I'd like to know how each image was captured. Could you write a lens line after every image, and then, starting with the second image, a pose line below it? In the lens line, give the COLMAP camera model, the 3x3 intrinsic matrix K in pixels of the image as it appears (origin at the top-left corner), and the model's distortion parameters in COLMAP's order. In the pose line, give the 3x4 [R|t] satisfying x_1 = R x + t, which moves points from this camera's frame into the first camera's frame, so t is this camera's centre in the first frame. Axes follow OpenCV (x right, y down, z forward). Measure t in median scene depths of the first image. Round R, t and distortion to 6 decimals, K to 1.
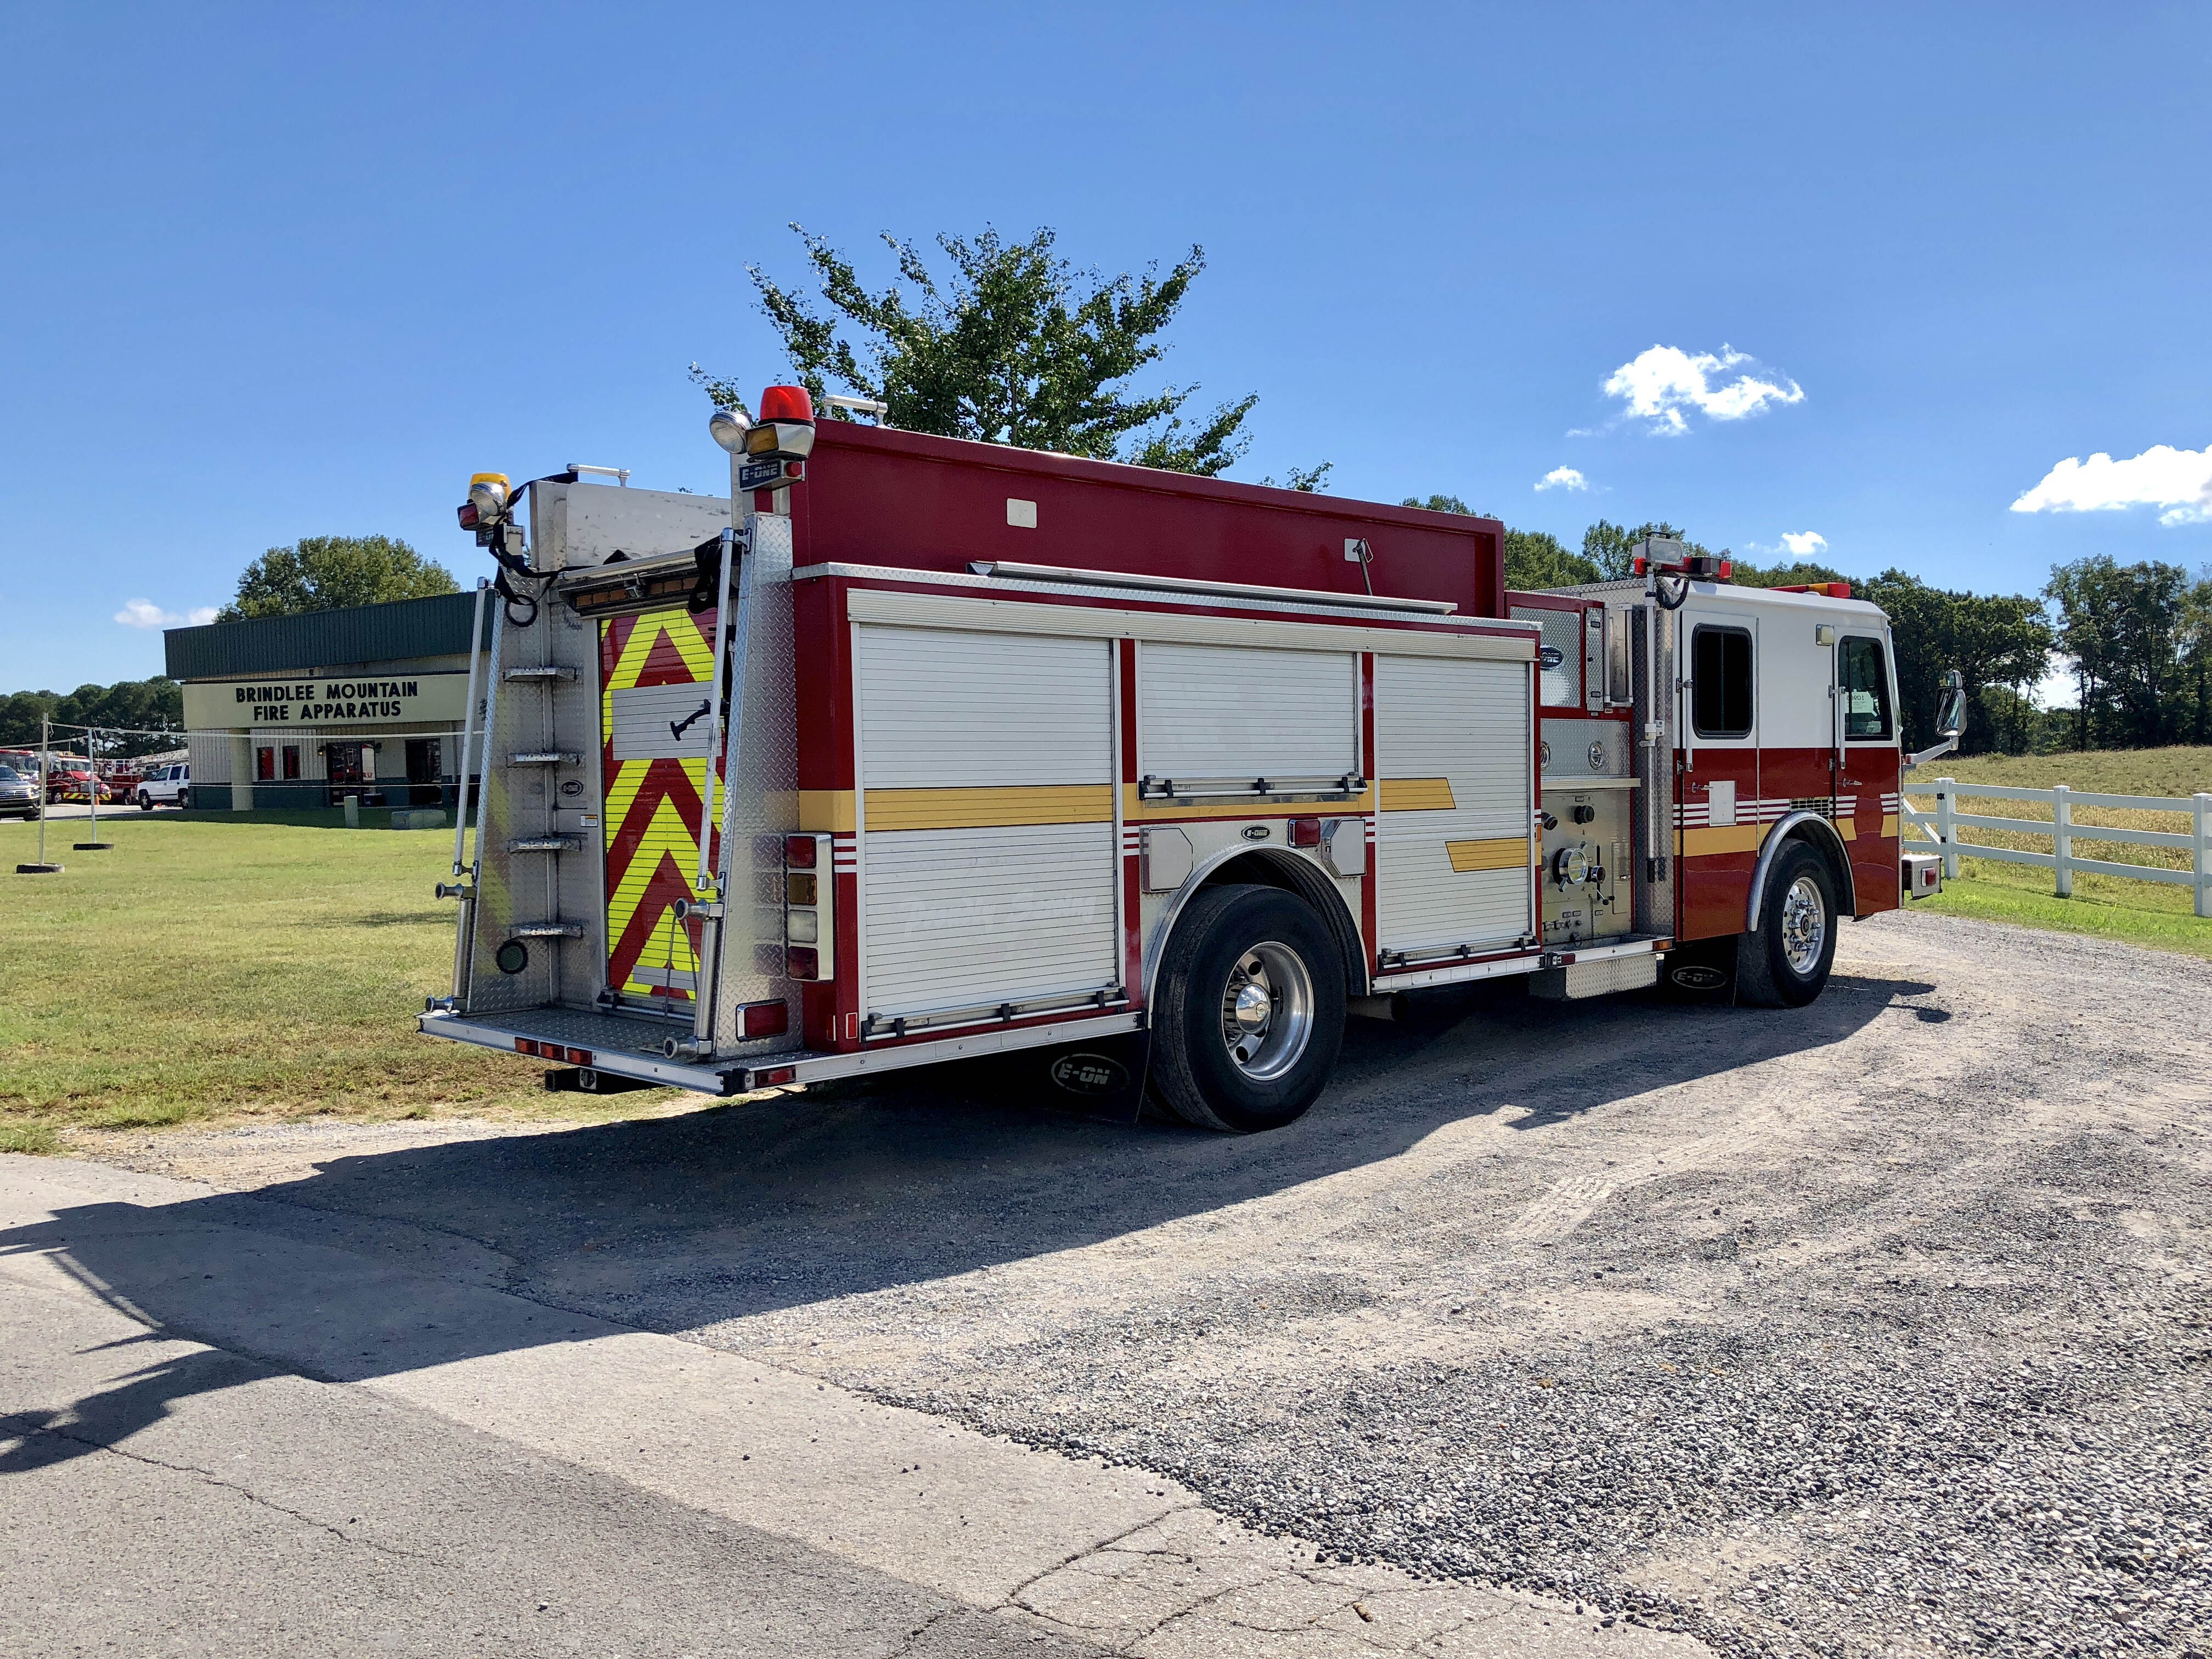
lens RADIAL K [[1786.7, 0, 1106.0], [0, 1786.7, 829.5], [0, 0, 1]] dist [0.028986, -0.008655]
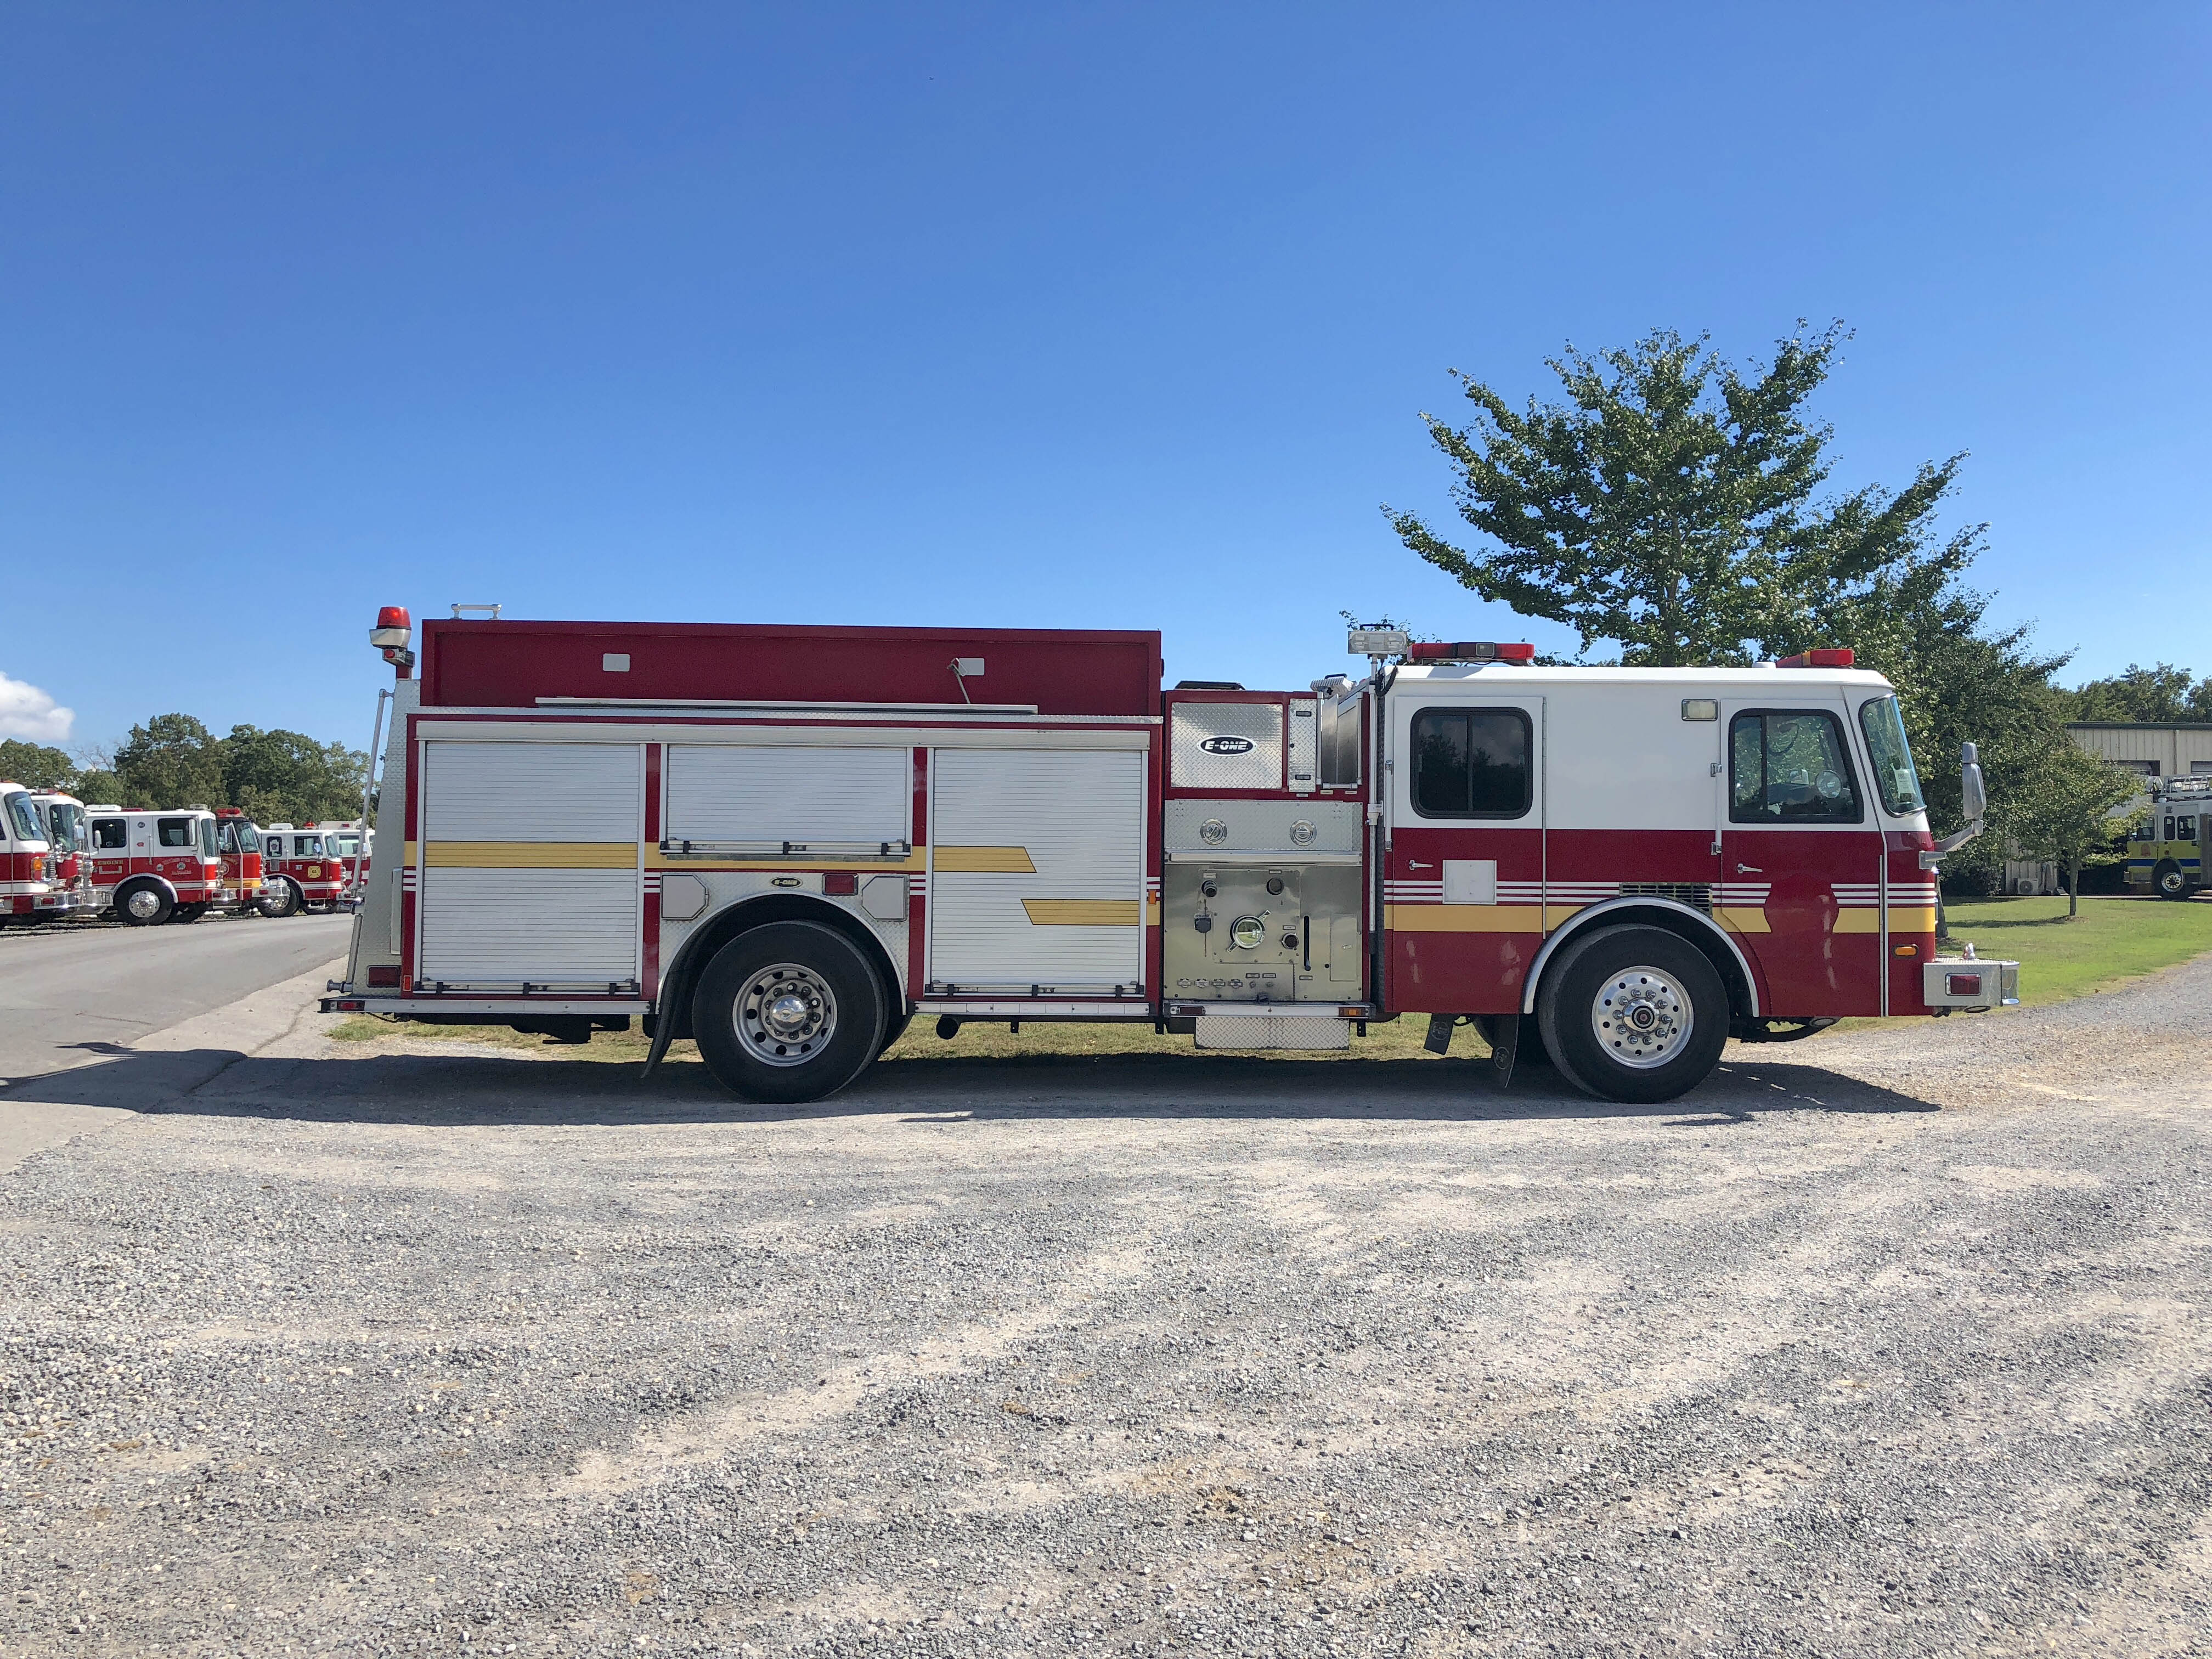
lens RADIAL K [[1817.8, 0, 1153.2], [0, 1817.8, 825.5], [0, 0, 1]] dist [0.045948, -0.121589]
pose [[0.754480, -0.006503, -0.656291, 1.133281], [-0.039603, 0.997678, -0.055414, 0.022983], [0.655127, 0.067800, 0.752470, 0.130457]]
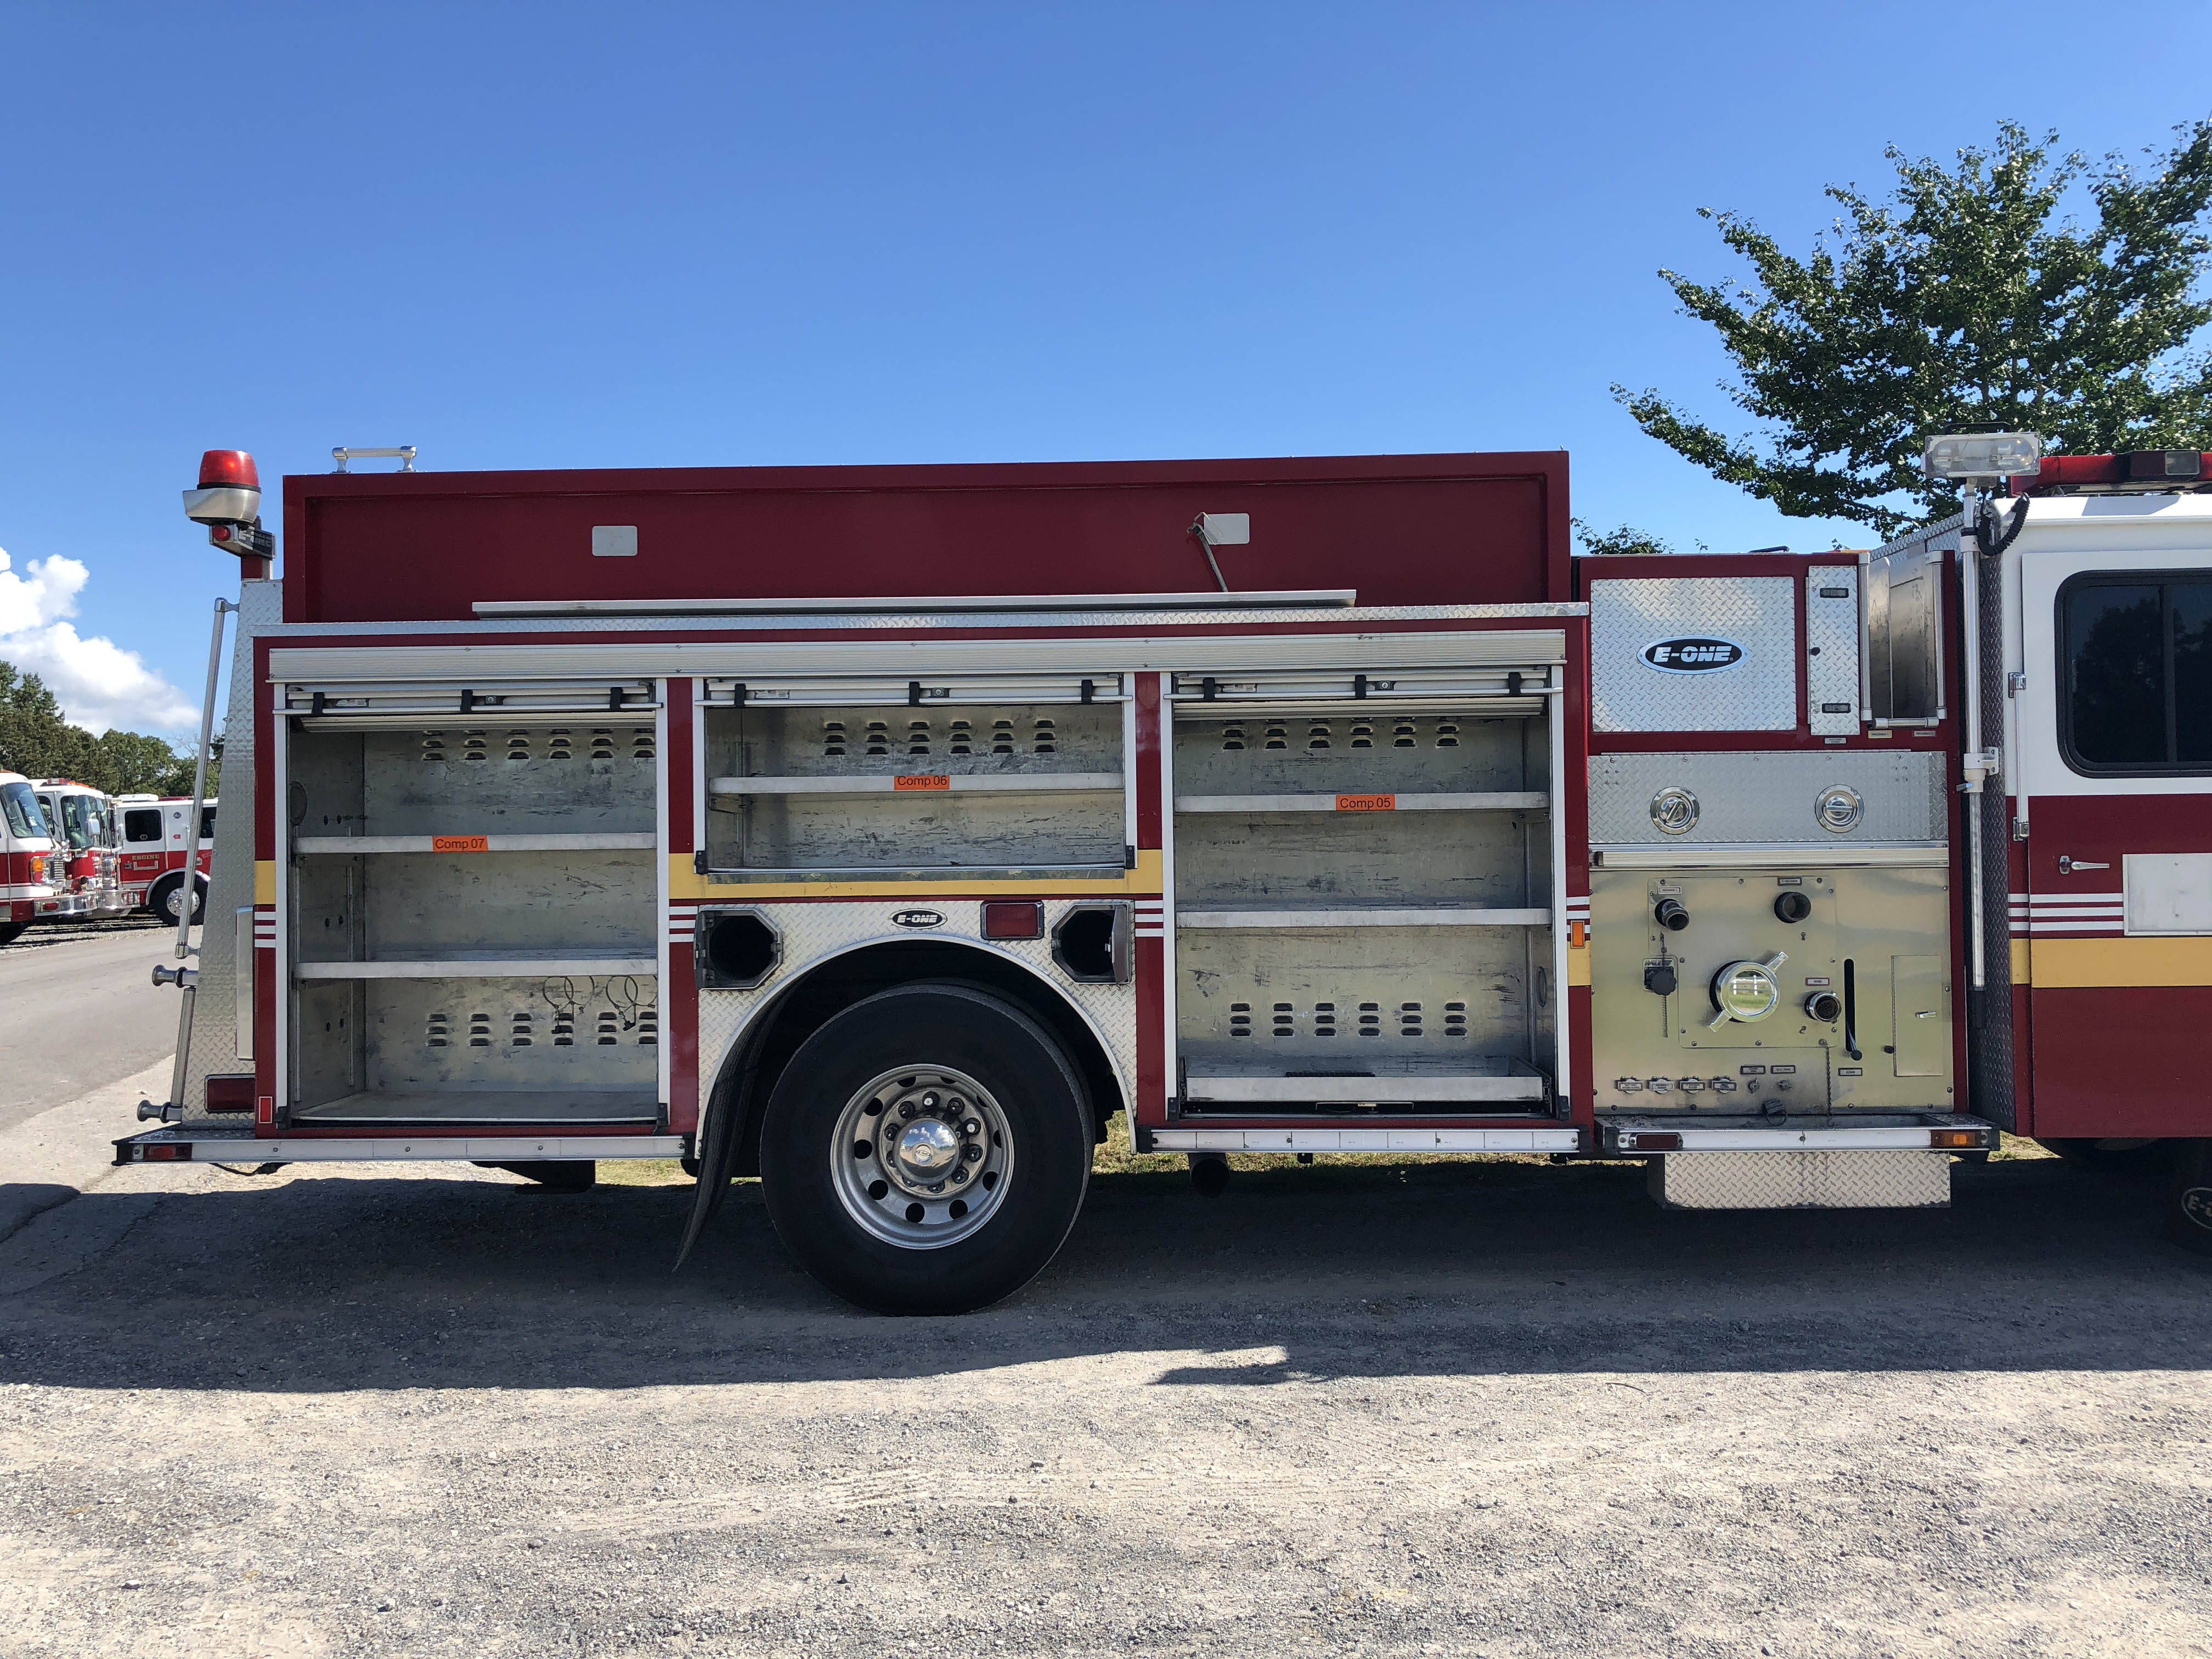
lens RADIAL K [[1786.7, 0, 1106.0], [0, 1786.7, 829.5], [0, 0, 1]] dist [0.028986, -0.008655]
pose [[0.707363, -0.007572, -0.706810, 0.640022], [-0.020152, 0.999320, -0.030873, -0.013628], [0.706563, 0.036082, 0.706730, 0.487097]]
